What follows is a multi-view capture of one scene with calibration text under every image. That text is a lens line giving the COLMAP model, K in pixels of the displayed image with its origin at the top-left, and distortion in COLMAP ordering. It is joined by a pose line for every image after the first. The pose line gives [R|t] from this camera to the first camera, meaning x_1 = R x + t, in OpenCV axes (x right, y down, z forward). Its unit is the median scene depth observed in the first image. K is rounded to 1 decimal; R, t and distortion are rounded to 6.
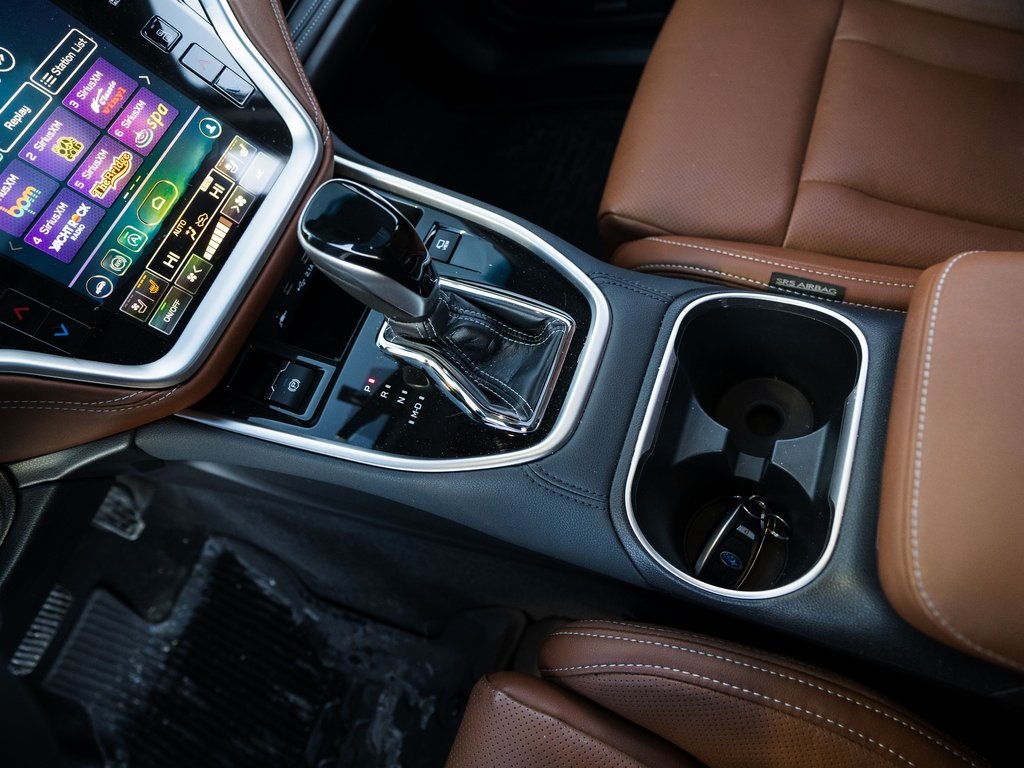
lens RADIAL K [[591.1, 0, 512.0], [0, 591.1, 384.0], [0, 0, 1]] dist [-0.045886, 0.001681]
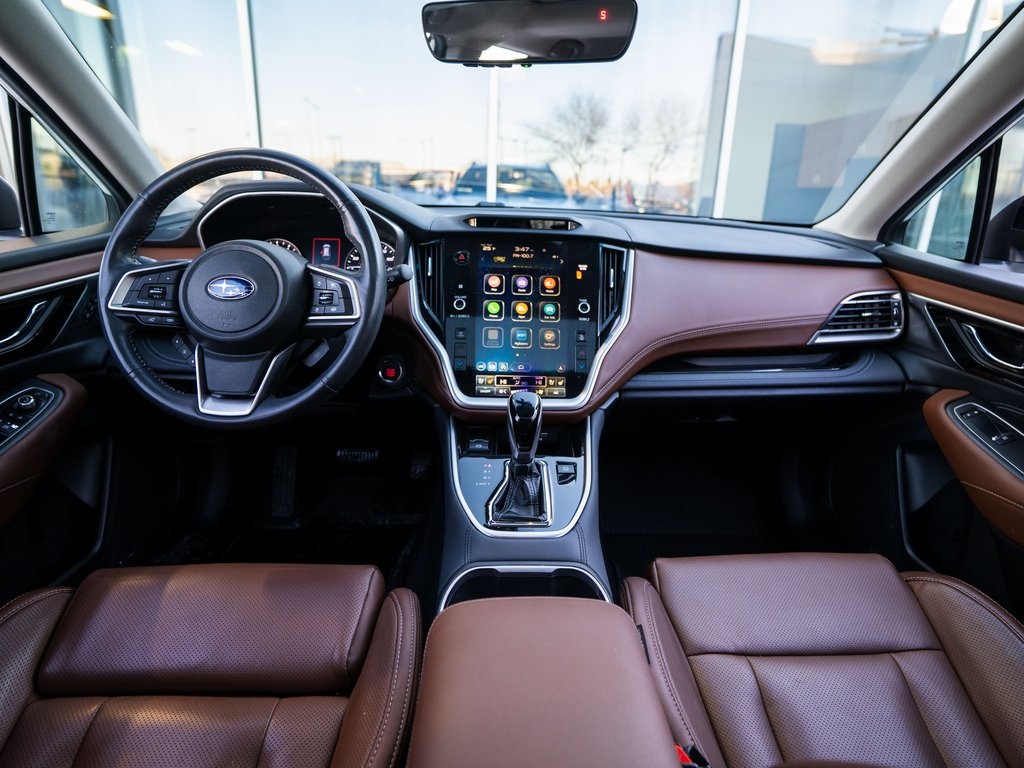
lens RADIAL K [[591.1, 0, 512.0], [0, 591.1, 384.0], [0, 0, 1]] dist [-0.045886, 0.001681]
pose [[0.346457, 0.605872, -0.716161, 1.237235], [-0.886755, 0.460563, -0.039349, -0.138312], [0.305997, 0.648692, 0.696825, -0.747815]]
